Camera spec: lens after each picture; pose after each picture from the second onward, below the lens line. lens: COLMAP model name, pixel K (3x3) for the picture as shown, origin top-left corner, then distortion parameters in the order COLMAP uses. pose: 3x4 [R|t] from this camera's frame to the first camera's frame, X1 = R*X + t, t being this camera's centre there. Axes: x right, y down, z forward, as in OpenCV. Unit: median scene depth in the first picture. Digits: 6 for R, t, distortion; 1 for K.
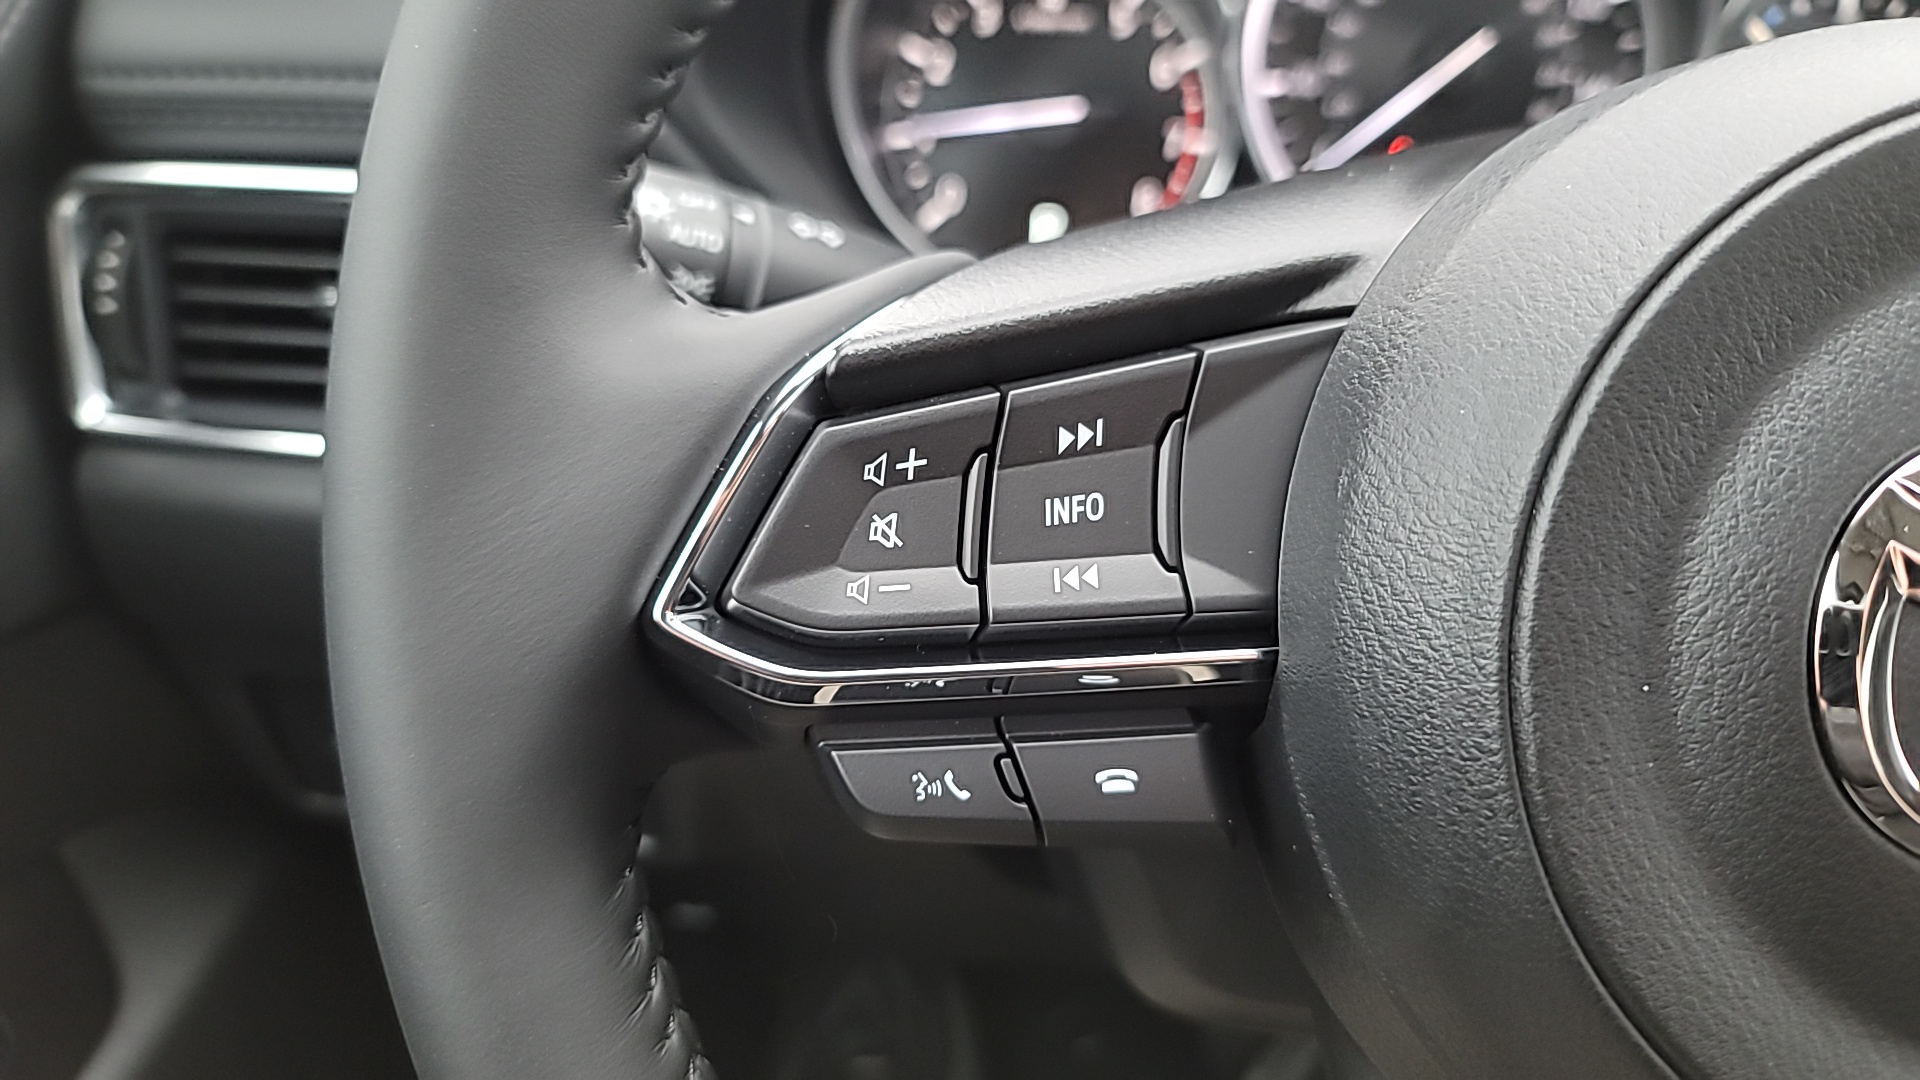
lens RADIAL K [[1430.1, 0, 960.0], [0, 1430.1, 540.0], [0, 0, 1]] dist [0.038340, -0.002181]
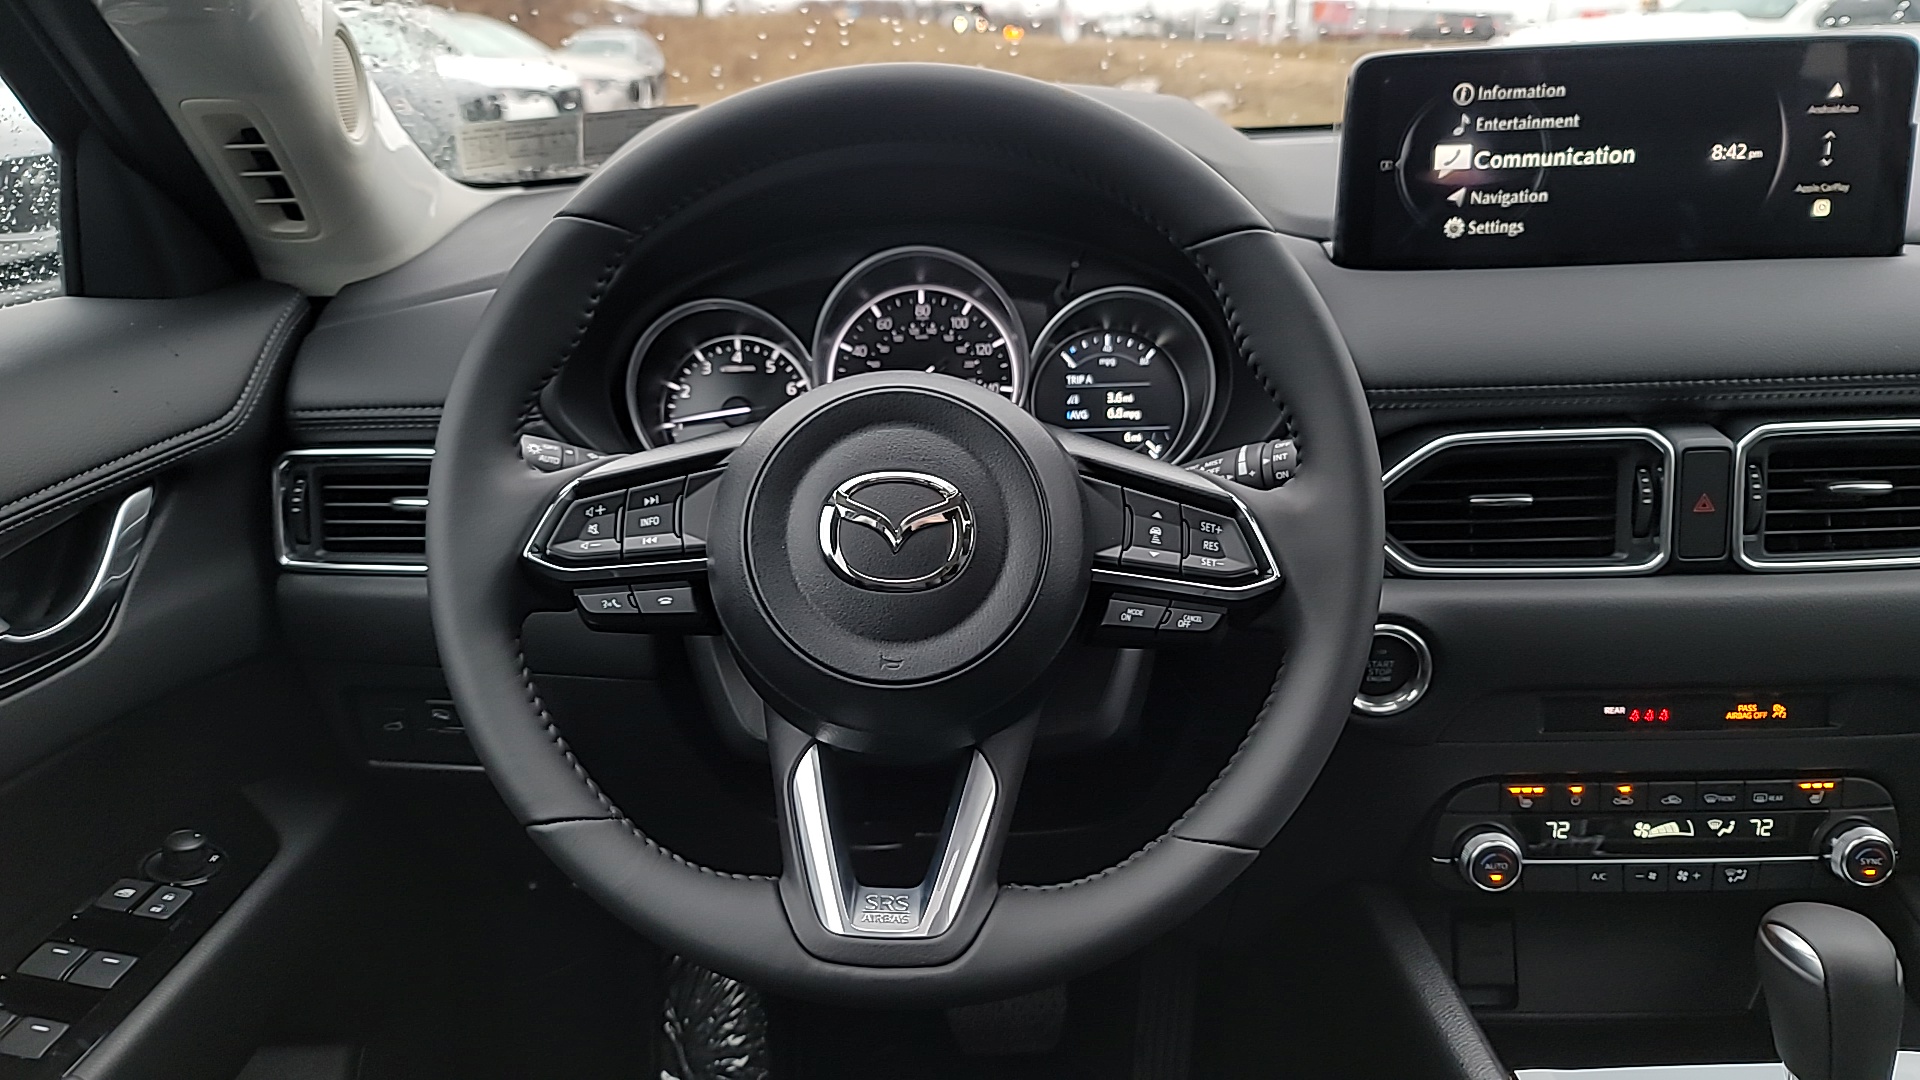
lens RADIAL K [[1422.7, 0, 927.9], [0, 1422.7, 550.7], [0, 0, 1]] dist [0.065439, -0.086579]
pose [[0.998681, -0.045879, 0.023046, 0.660476], [0.049376, 0.981269, -0.186205, 0.712332], [-0.014071, 0.187097, 0.982241, -2.332536]]
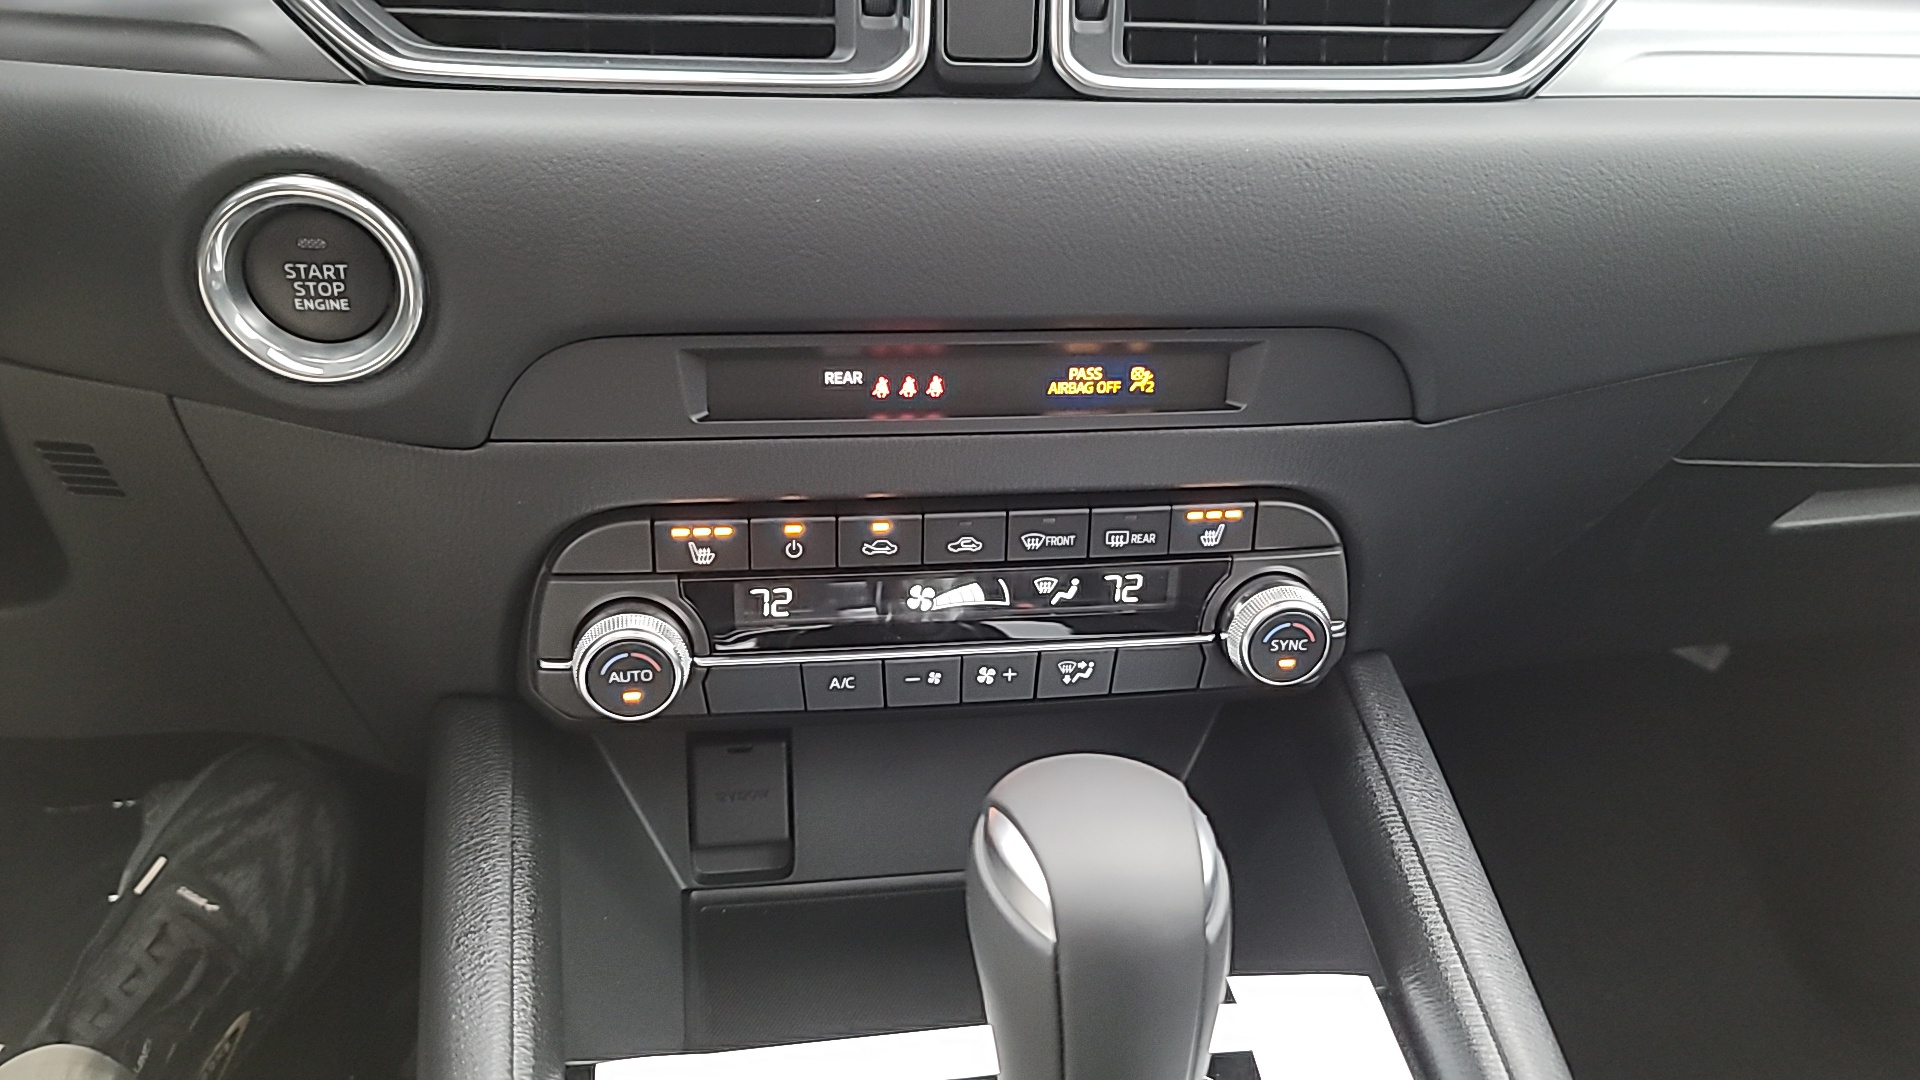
lens RADIAL K [[1380.5, 0, 960.0], [0, 1380.5, 540.0], [0, 0, 1]] dist [0.047575, -0.048502]
pose [[0.974748, -0.066656, 0.213129, 2.450871], [0.067405, 0.997719, 0.003759, 0.735116], [-0.212893, 0.010702, 0.977017, -0.217634]]
